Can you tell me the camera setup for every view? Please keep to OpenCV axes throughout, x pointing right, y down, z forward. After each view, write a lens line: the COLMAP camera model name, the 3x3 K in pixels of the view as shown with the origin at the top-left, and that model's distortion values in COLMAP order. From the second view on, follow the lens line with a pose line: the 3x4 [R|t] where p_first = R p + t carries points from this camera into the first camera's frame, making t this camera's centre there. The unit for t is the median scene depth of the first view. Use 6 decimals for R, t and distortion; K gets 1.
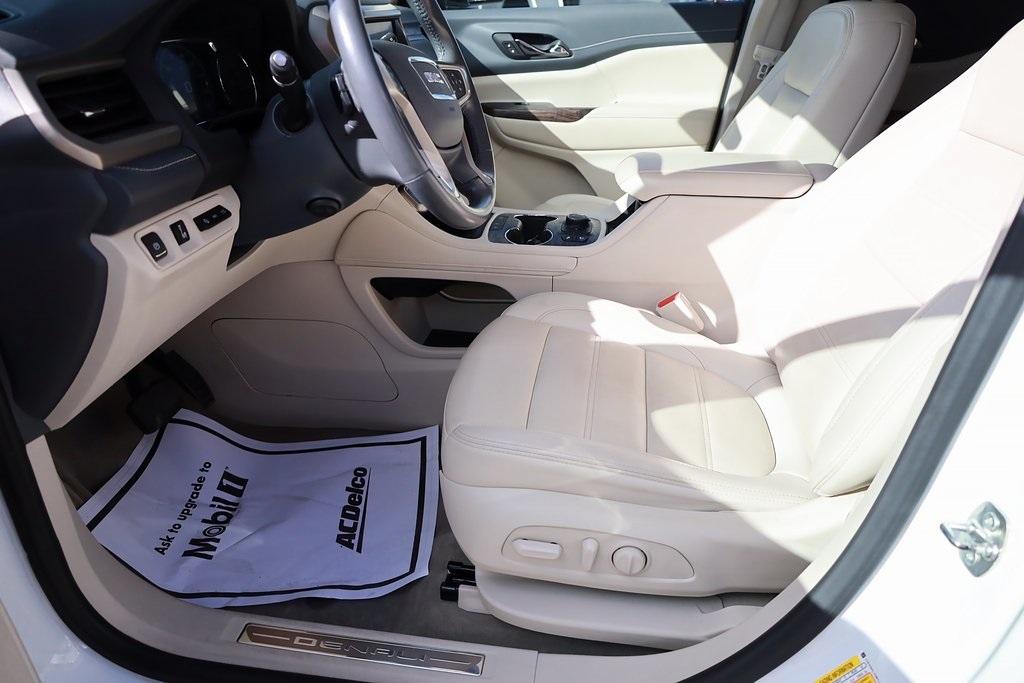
lens RADIAL K [[706.6, 0, 513.6], [0, 706.6, 348.7], [0, 0, 1]] dist [-0.016827, -0.001151]
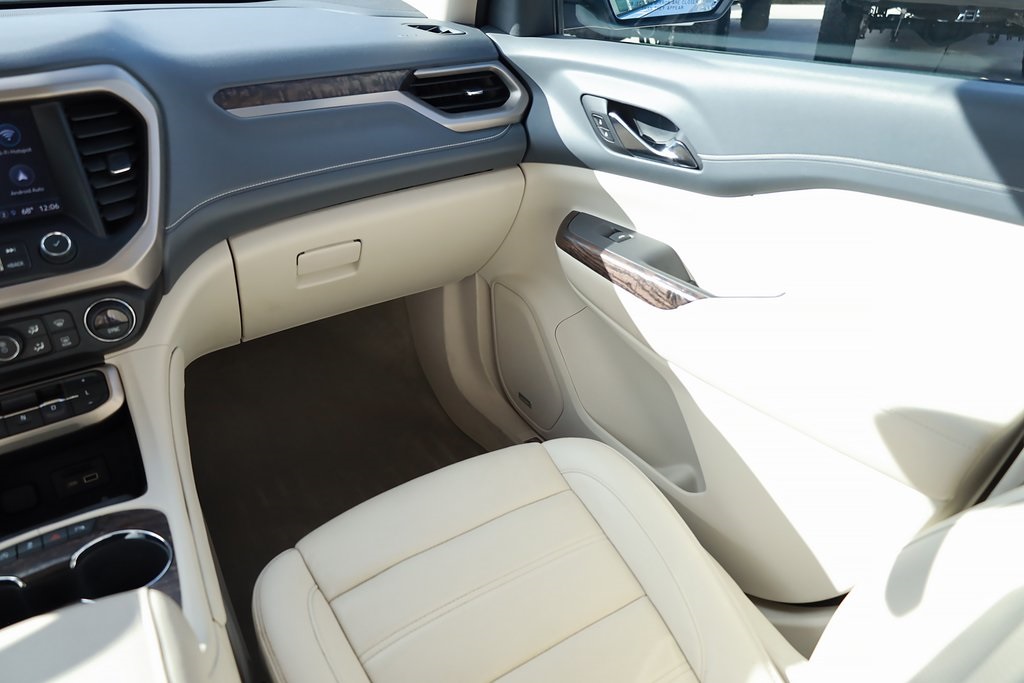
lens RADIAL K [[694.2, 0, 513.7], [0, 694.2, 344.2], [0, 0, 1]] dist [-0.013001, -0.003325]
pose [[0.667198, 0.376567, -0.642685, 0.485824], [-0.328091, 0.923166, 0.200303, -0.541472], [0.668733, 0.077217, 0.739482, 0.906643]]
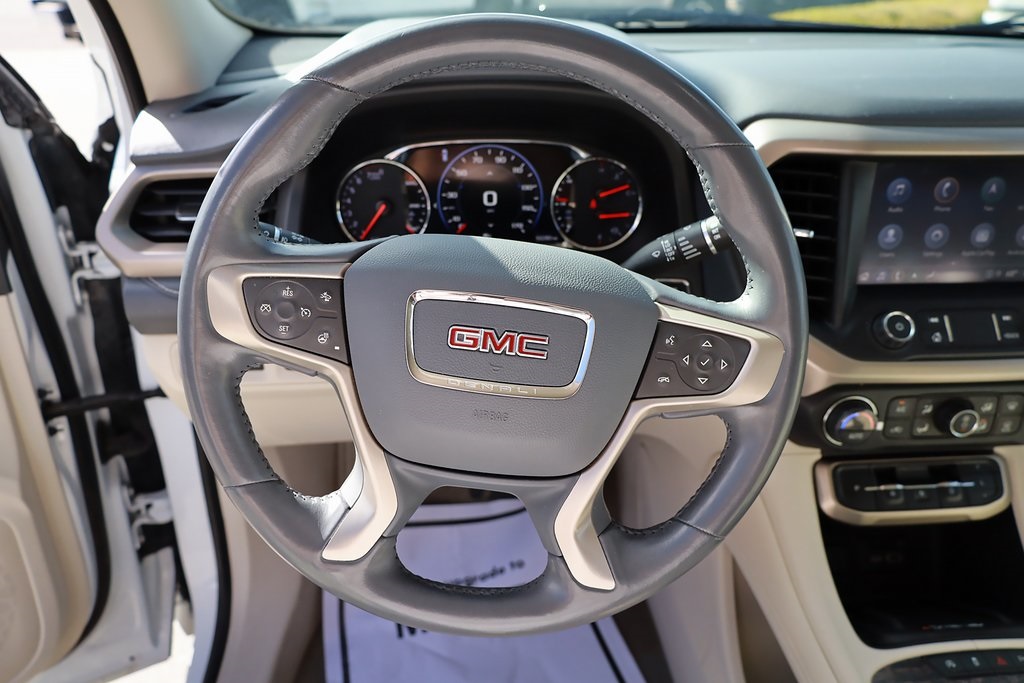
lens RADIAL K [[689.8, 0, 522.1], [0, 689.8, 343.7], [0, 0, 1]] dist [-0.011225, -0.000201]
pose [[0.202986, 0.471083, -0.858416, 0.195392], [-0.438368, 0.827626, 0.350527, -0.377977], [0.875574, 0.305150, 0.374504, 0.577676]]
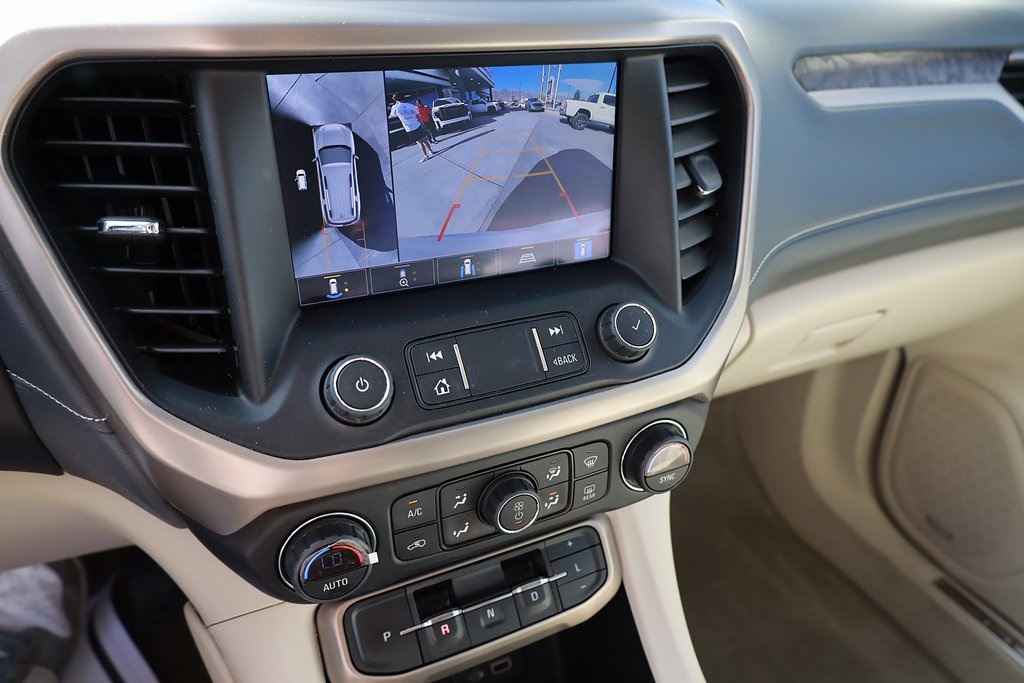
lens RADIAL K [[706.6, 0, 513.6], [0, 706.6, 348.7], [0, 0, 1]] dist [-0.016827, -0.001151]
pose [[0.554882, 0.462672, -0.691405, 0.046364], [-0.412808, 0.874679, 0.254019, -0.432888], [0.722285, 0.144467, 0.676339, 0.829863]]
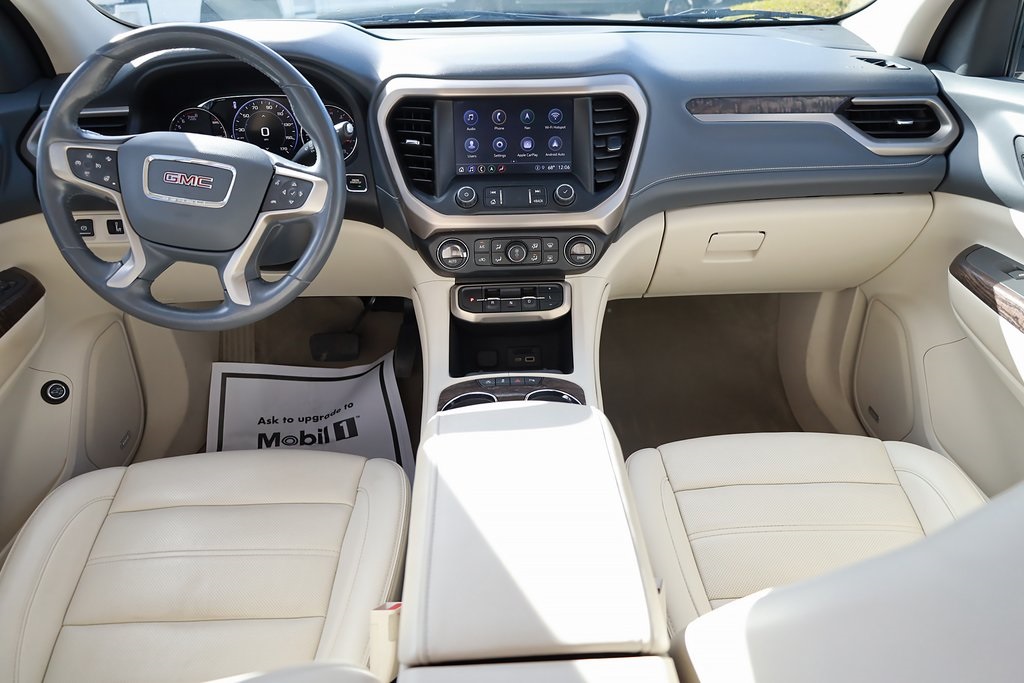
lens RADIAL K [[694.2, 0, 513.7], [0, 694.2, 344.2], [0, 0, 1]] dist [-0.013001, -0.003325]
pose [[0.183452, 0.485442, -0.854805, 0.630751], [-0.426513, 0.822758, 0.375708, -0.519550], [0.885682, 0.295661, 0.357984, 0.772404]]
